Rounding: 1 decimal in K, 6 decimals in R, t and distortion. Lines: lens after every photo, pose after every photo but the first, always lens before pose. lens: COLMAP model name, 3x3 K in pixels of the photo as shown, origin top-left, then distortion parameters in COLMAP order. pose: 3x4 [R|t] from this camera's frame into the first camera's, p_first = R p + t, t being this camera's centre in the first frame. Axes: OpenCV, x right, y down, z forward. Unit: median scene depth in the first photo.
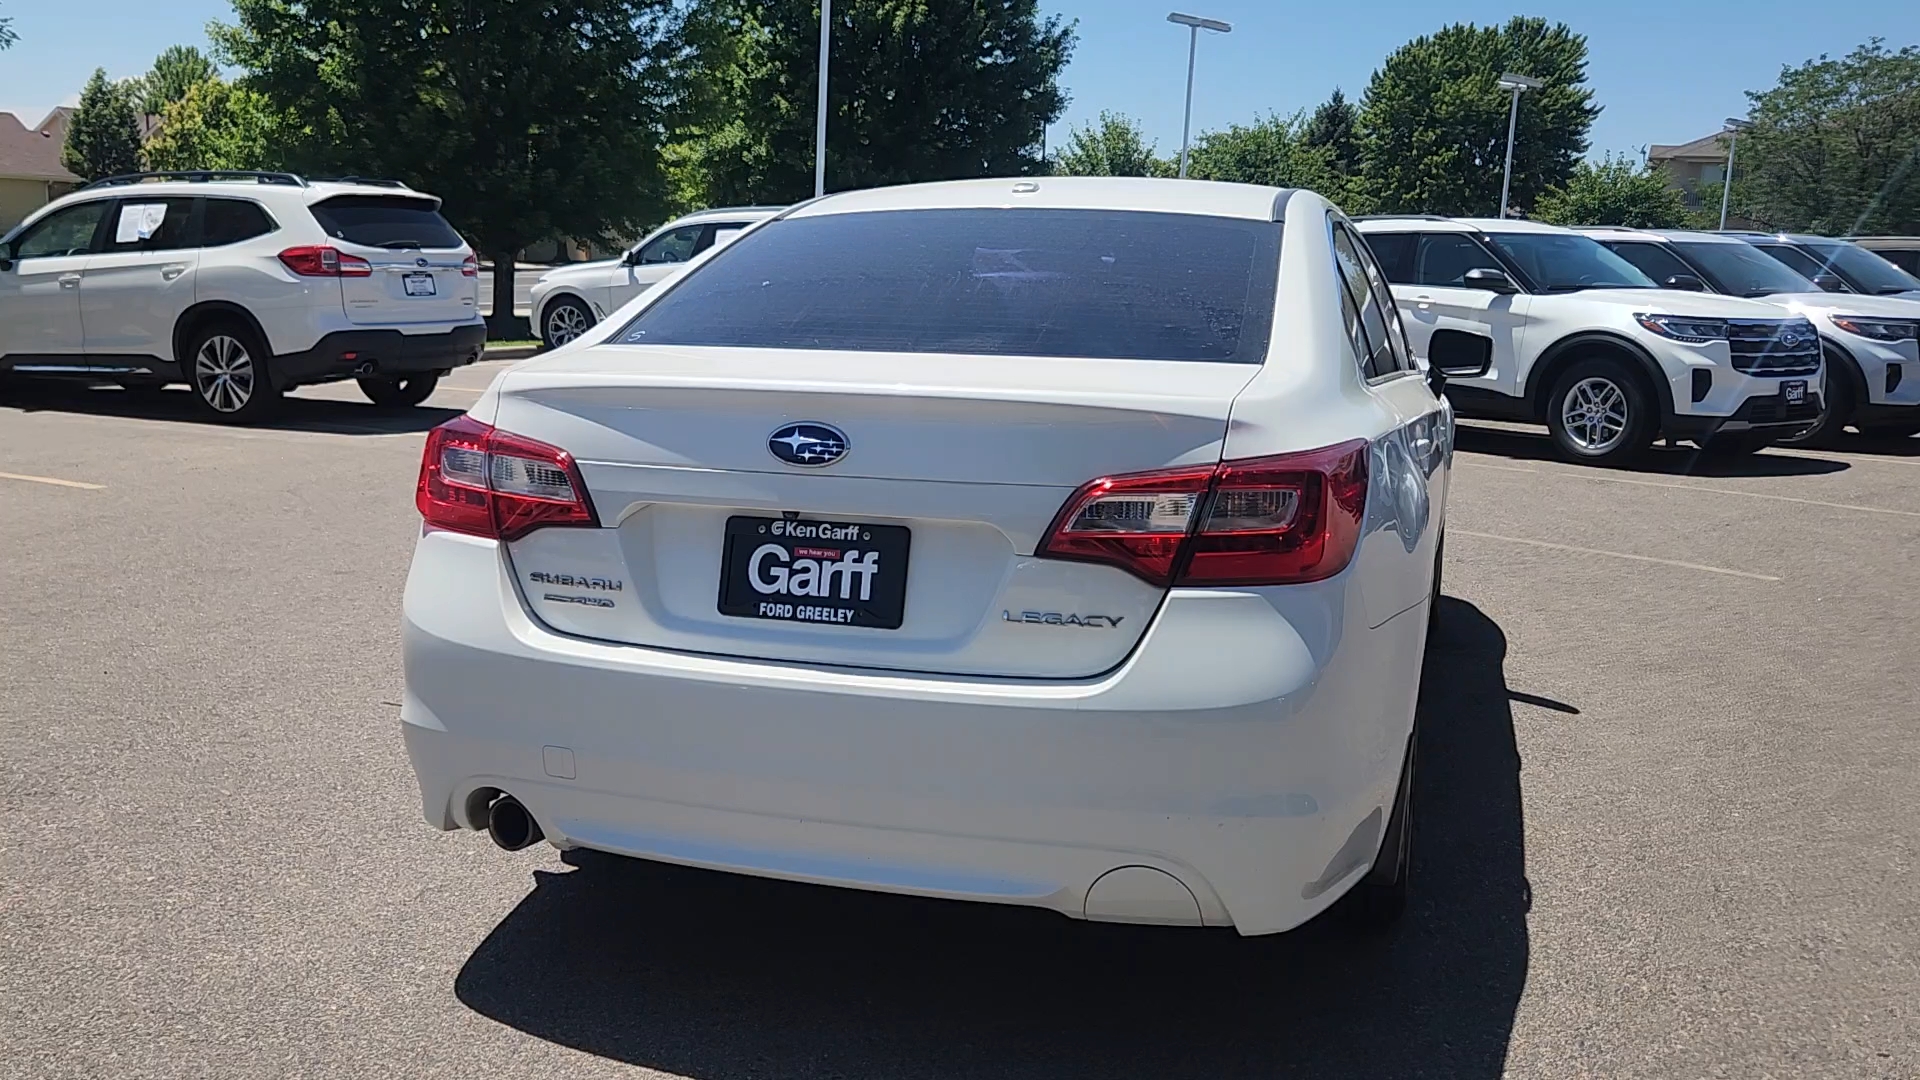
lens RADIAL K [[1629.9, 0, 958.0], [0, 1629.9, 538.6], [0, 0, 1]] dist [0.025445, 0.000189]
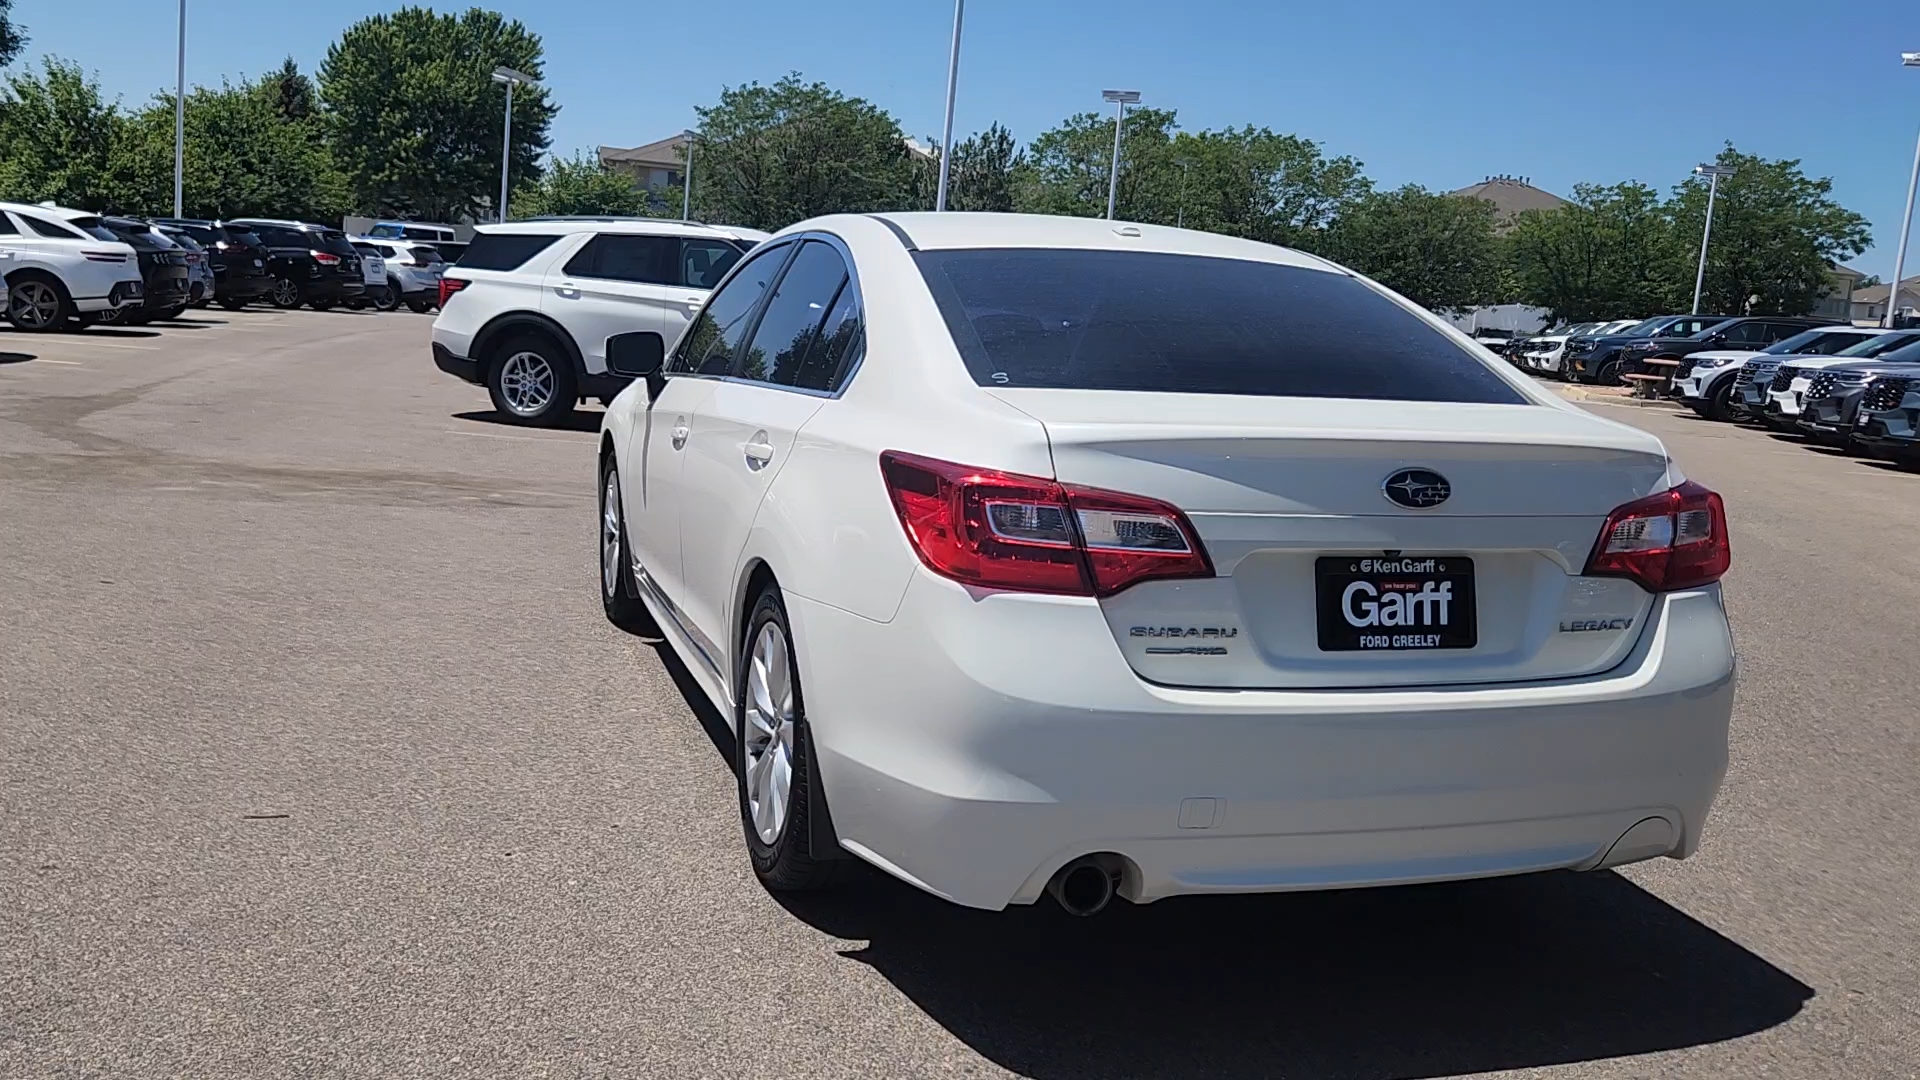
lens RADIAL K [[1629.9, 0, 950.6], [0, 1629.9, 535.2], [0, 0, 1]] dist [0.025445, 0.000189]
pose [[0.811924, -0.057870, 0.580888, -0.216800], [0.053554, 0.998262, 0.024596, -0.015360], [-0.581302, 0.011139, 0.813612, 0.062103]]
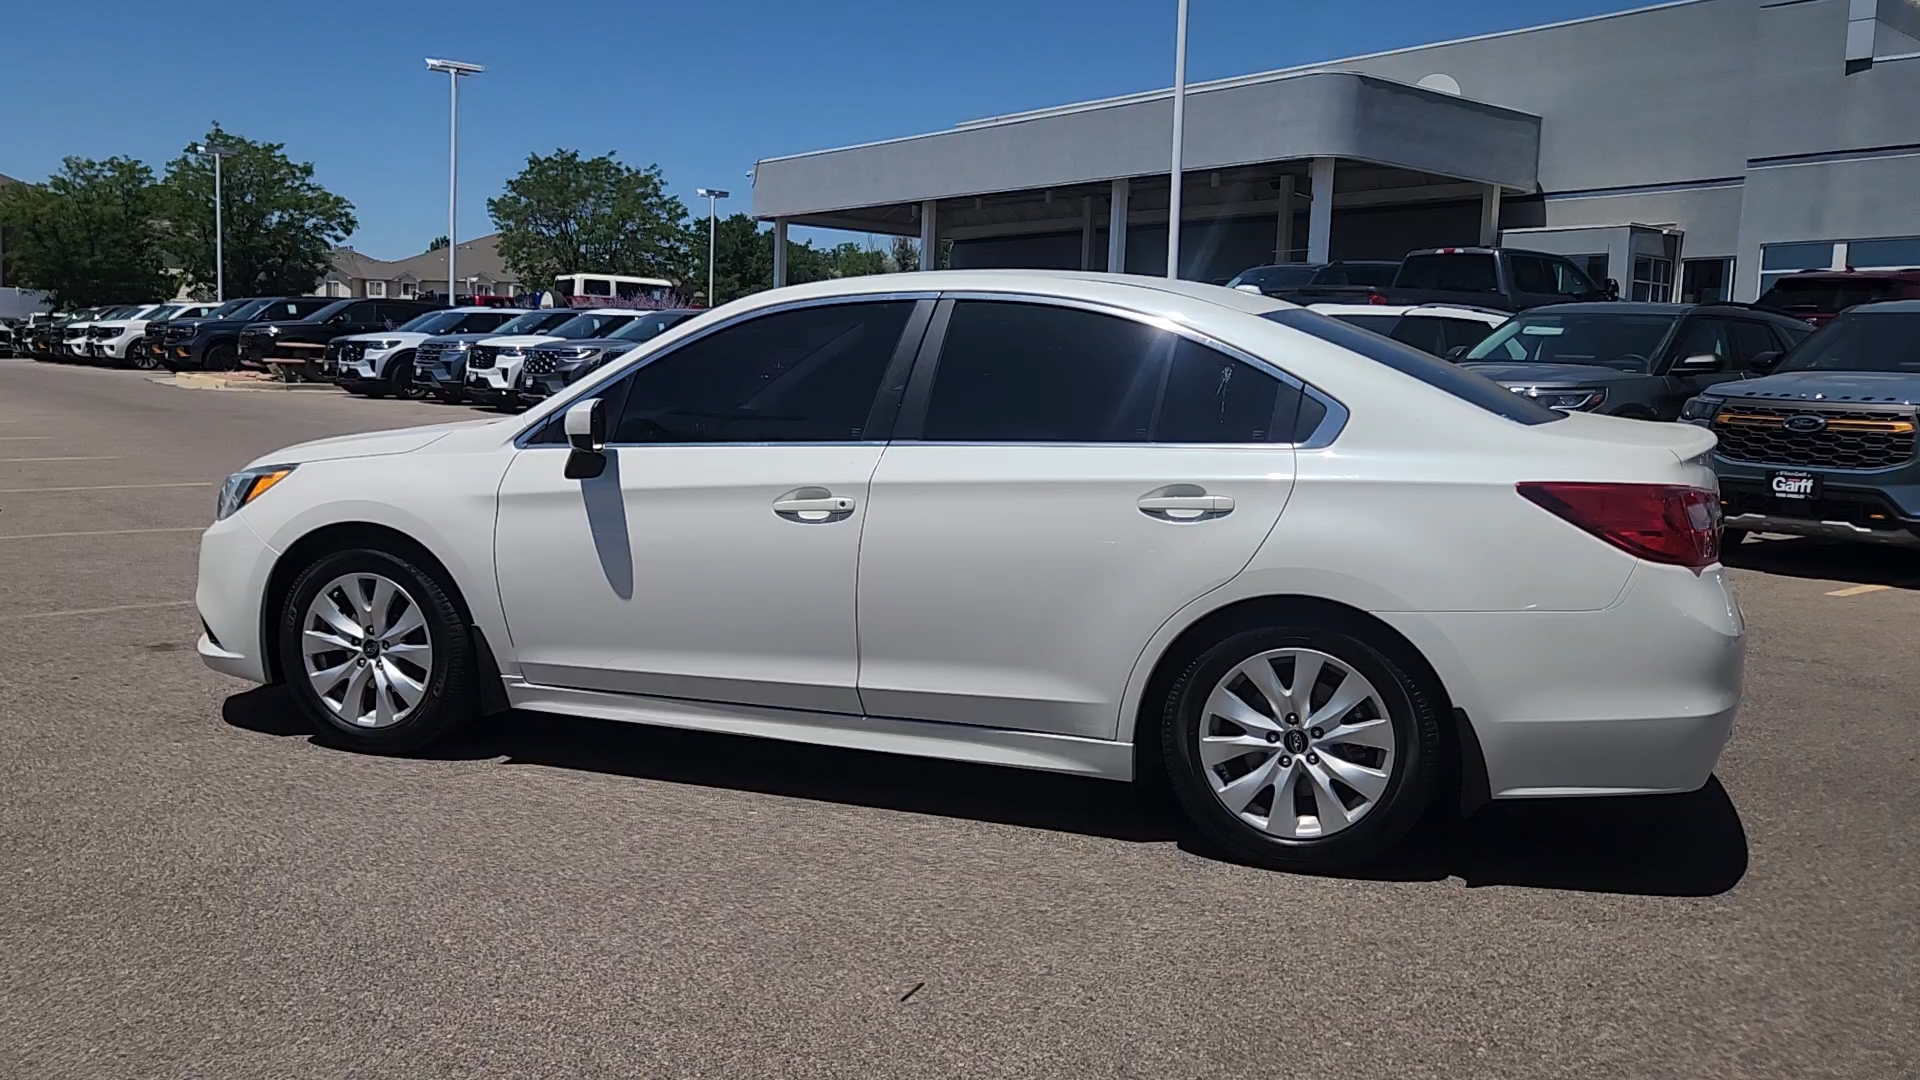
lens RADIAL K [[1629.9, 0, 951.8], [0, 1629.9, 533.6], [0, 0, 1]] dist [0.025445, 0.000189]
pose [[0.041230, -0.140777, 0.989182, -0.411536], [0.142273, 0.980763, 0.133649, -0.073985], [-0.988968, 0.135224, 0.060466, 0.373444]]
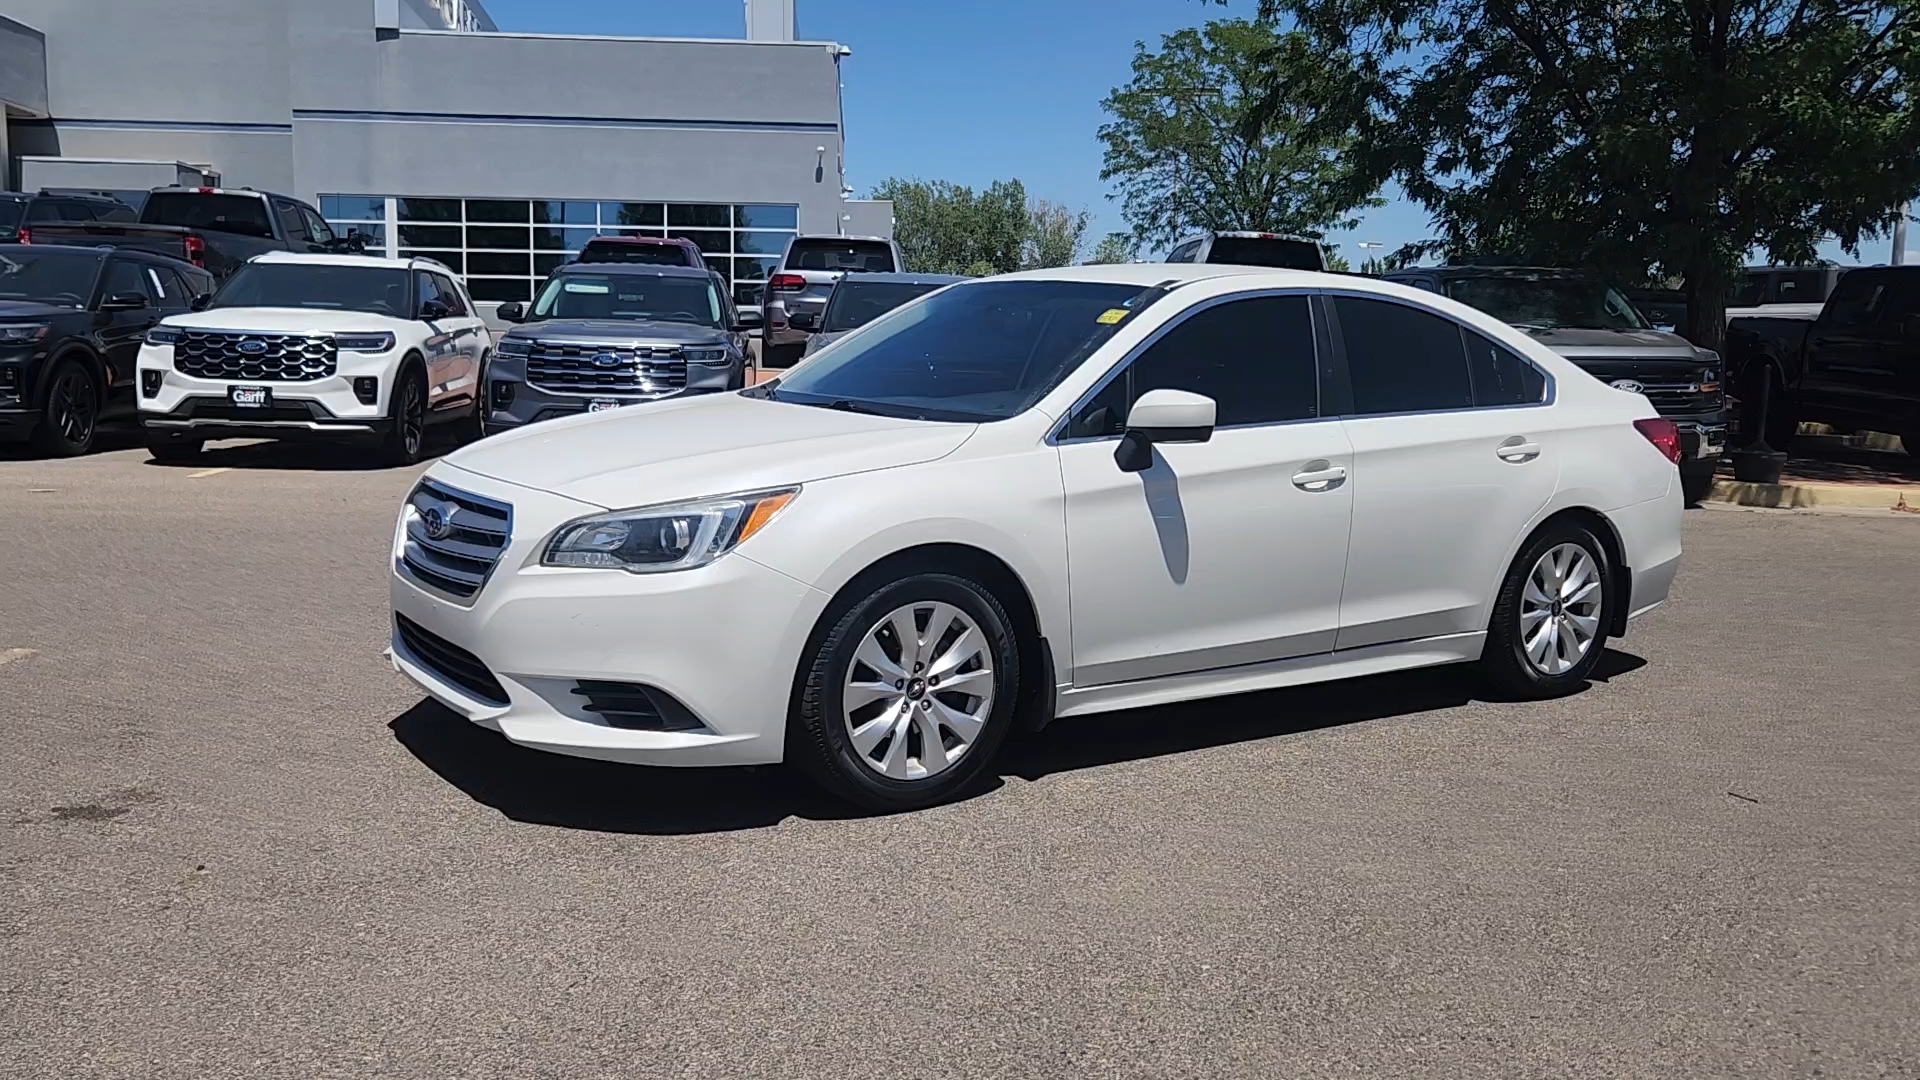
lens RADIAL K [[1629.9, 0, 968.3], [0, 1629.9, 526.3], [0, 0, 1]] dist [0.025445, 0.000189]
pose [[-0.795167, -0.122534, 0.593882, -0.224626], [0.050711, 0.962503, 0.266488, -0.142632], [-0.604267, 0.242019, -0.759137, 0.818326]]
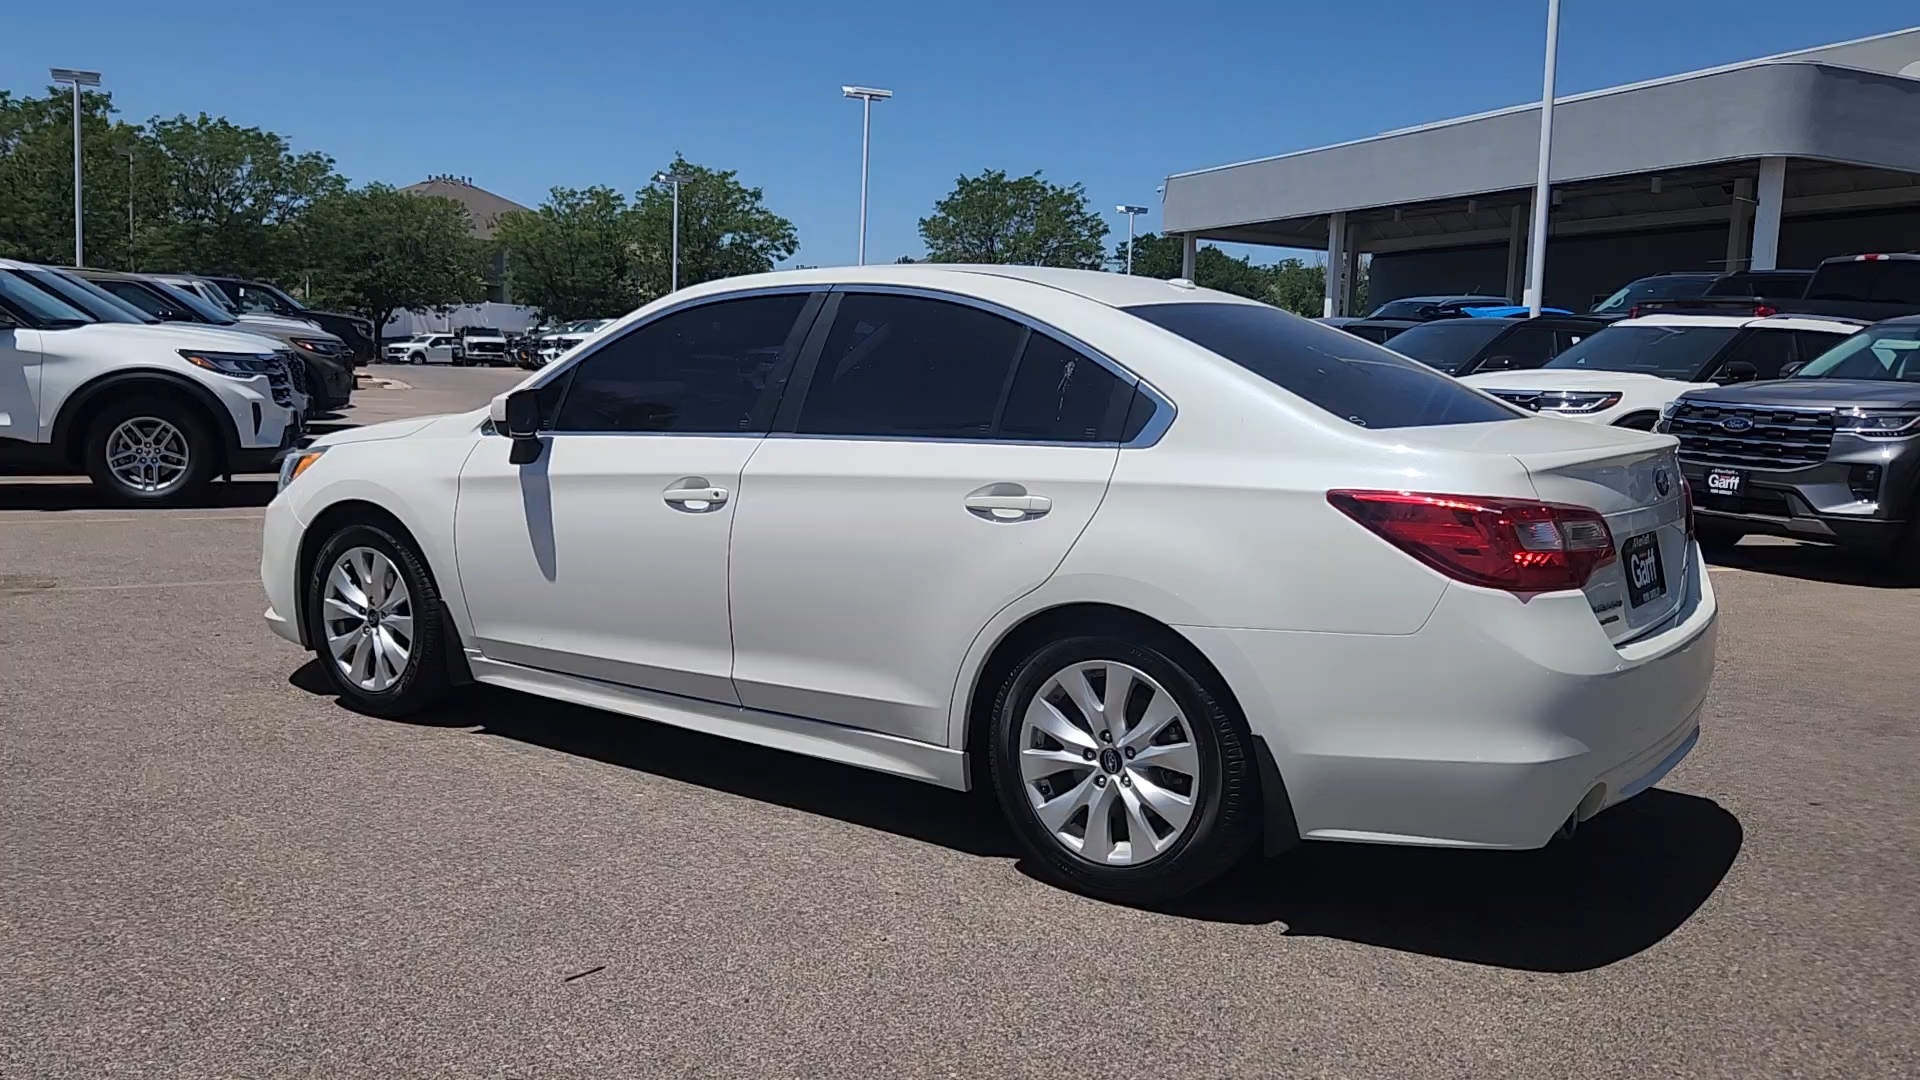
lens RADIAL K [[1629.9, 0, 953.2], [0, 1629.9, 530.8], [0, 0, 1]] dist [0.025445, 0.000189]
pose [[0.306919, -0.122241, 0.943853, -0.381647], [0.132691, 0.987528, 0.084750, -0.050604], [-0.942440, 0.099229, 0.319312, 0.248923]]
